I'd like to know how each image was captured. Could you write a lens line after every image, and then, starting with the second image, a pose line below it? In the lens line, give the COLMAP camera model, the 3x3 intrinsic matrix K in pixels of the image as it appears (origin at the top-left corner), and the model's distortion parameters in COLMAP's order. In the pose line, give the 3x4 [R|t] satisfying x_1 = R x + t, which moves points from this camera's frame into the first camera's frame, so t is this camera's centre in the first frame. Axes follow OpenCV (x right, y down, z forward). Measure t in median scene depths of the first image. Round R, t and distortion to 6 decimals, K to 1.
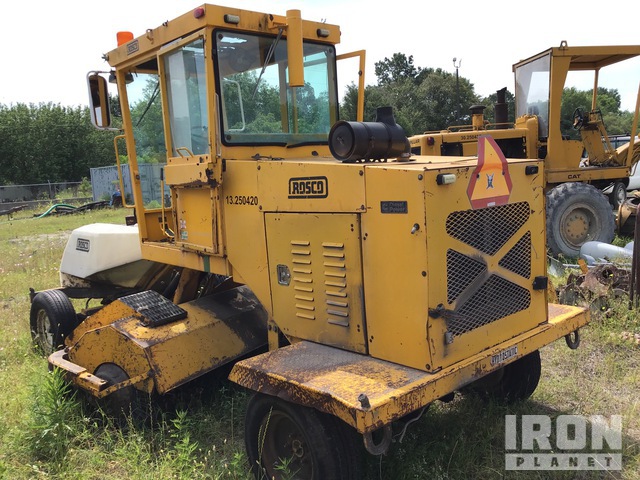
lens RADIAL K [[565.6, 0, 320.0], [0, 565.6, 240.0], [0, 0, 1]] dist [0.040472, -0.008868]
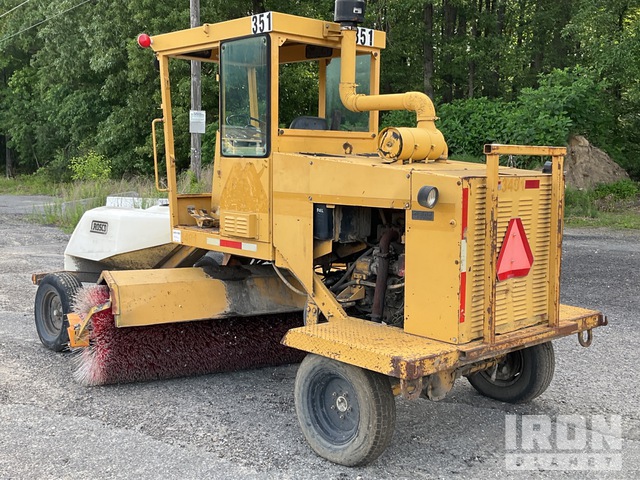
lens RADIAL K [[772.2, 0, 320.0], [0, 772.2, 240.0], [0, 0, 1]] dist [0.002545, -0.006988]
pose [[0.997874, 0.061028, 0.022857, -0.149129], [-0.060792, 0.998091, -0.010919, 0.047577], [-0.023480, 0.009506, 0.999679, -0.646174]]
